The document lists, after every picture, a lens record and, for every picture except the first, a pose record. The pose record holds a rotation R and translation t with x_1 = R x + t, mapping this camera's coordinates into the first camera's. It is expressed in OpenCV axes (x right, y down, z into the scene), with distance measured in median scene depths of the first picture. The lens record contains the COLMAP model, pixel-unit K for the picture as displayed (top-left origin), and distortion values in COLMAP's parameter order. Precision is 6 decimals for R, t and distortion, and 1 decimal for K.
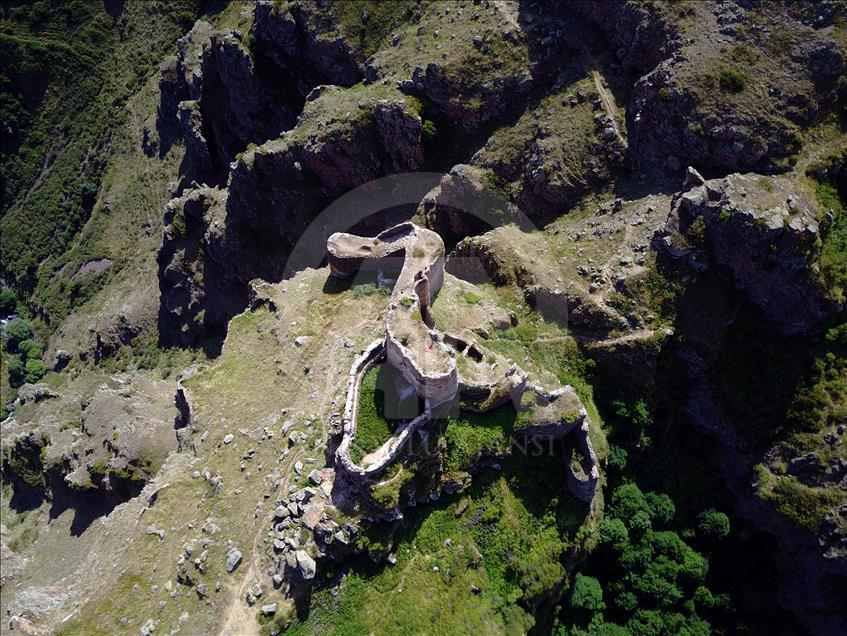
lens RADIAL K [[651.2, 0, 423.5], [0, 651.2, 318.0], [0, 0, 1]] dist [0.010457, 0.006286]
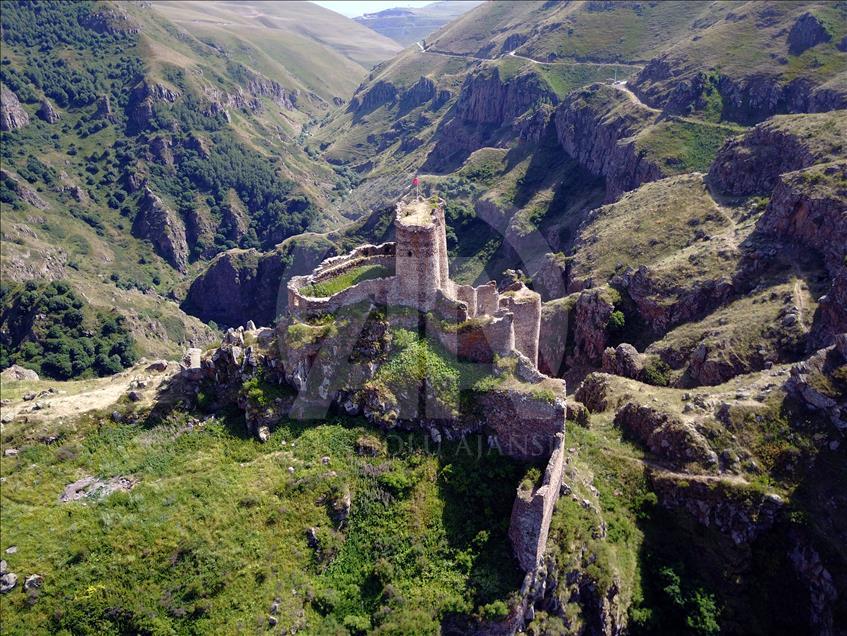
lens RADIAL K [[651.2, 0, 423.5], [0, 651.2, 318.0], [0, 0, 1]] dist [0.010457, 0.006286]
pose [[0.782544, 0.268400, -0.561770, 0.419456], [-0.564598, 0.686215, -0.458626, 0.415893], [0.262400, 0.676069, 0.688532, 0.296546]]
